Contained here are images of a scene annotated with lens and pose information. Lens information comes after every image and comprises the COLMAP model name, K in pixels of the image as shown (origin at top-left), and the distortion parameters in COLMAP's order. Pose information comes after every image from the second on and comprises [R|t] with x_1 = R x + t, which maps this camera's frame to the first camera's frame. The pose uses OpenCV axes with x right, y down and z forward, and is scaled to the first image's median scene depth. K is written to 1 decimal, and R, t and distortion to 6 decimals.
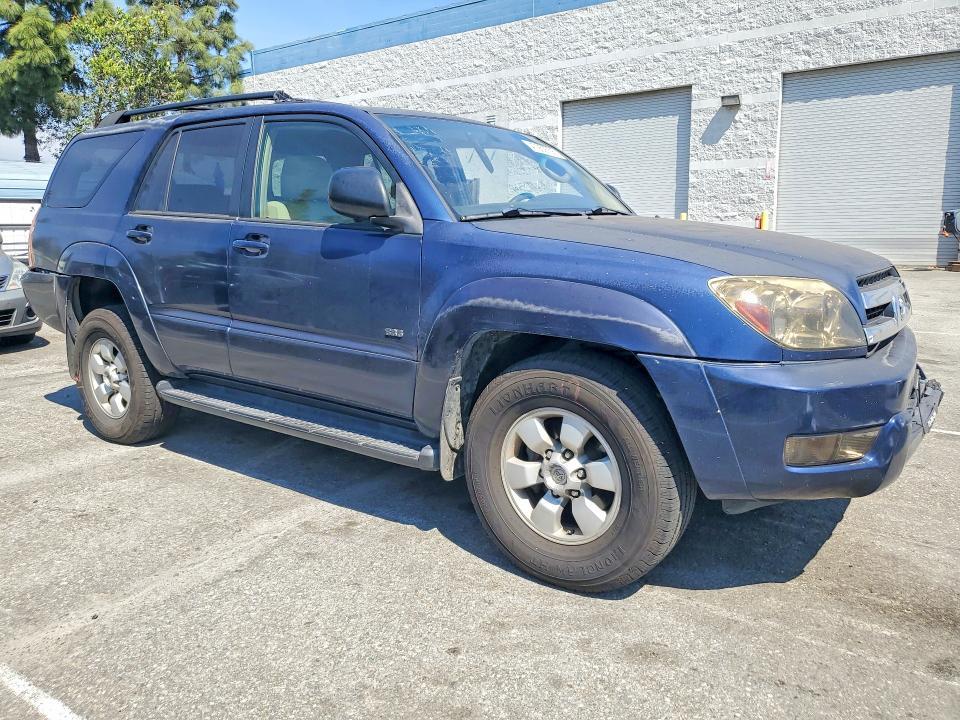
lens RADIAL K [[770.4, 0, 485.4], [0, 770.4, 359.7], [0, 0, 1]] dist [-0.046131, 0.055142]
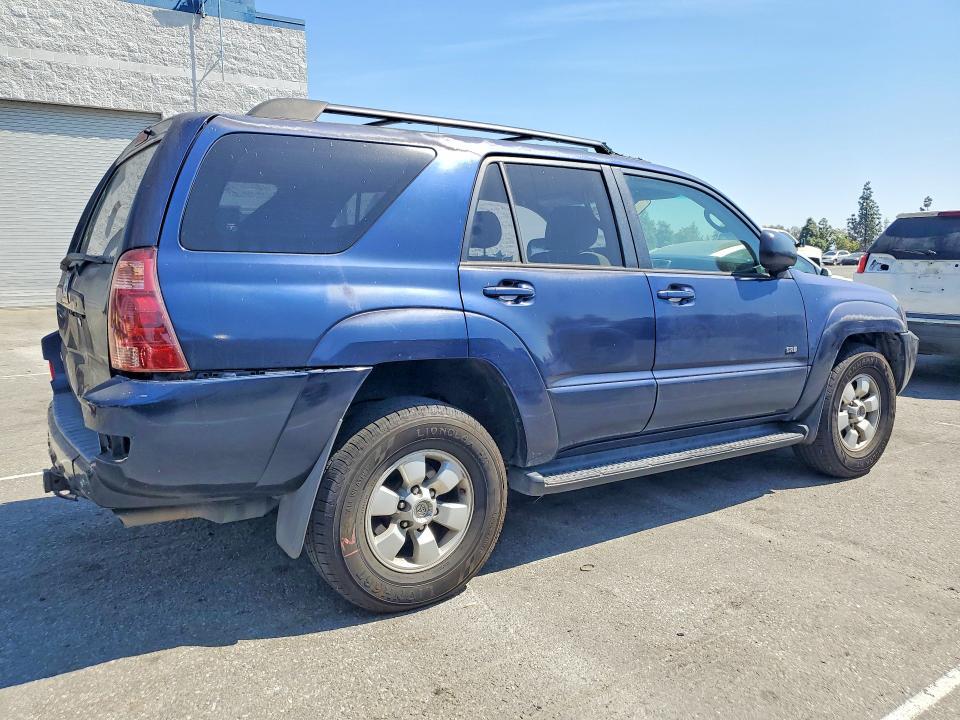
lens RADIAL K [[770.4, 0, 485.4], [0, 770.4, 359.7], [0, 0, 1]] dist [-0.046131, 0.055142]
pose [[0.317861, -0.124046, 0.939988, -1.149093], [0.170795, 0.982678, 0.071925, -0.151821], [-0.932627, 0.137683, 0.333542, 0.754835]]
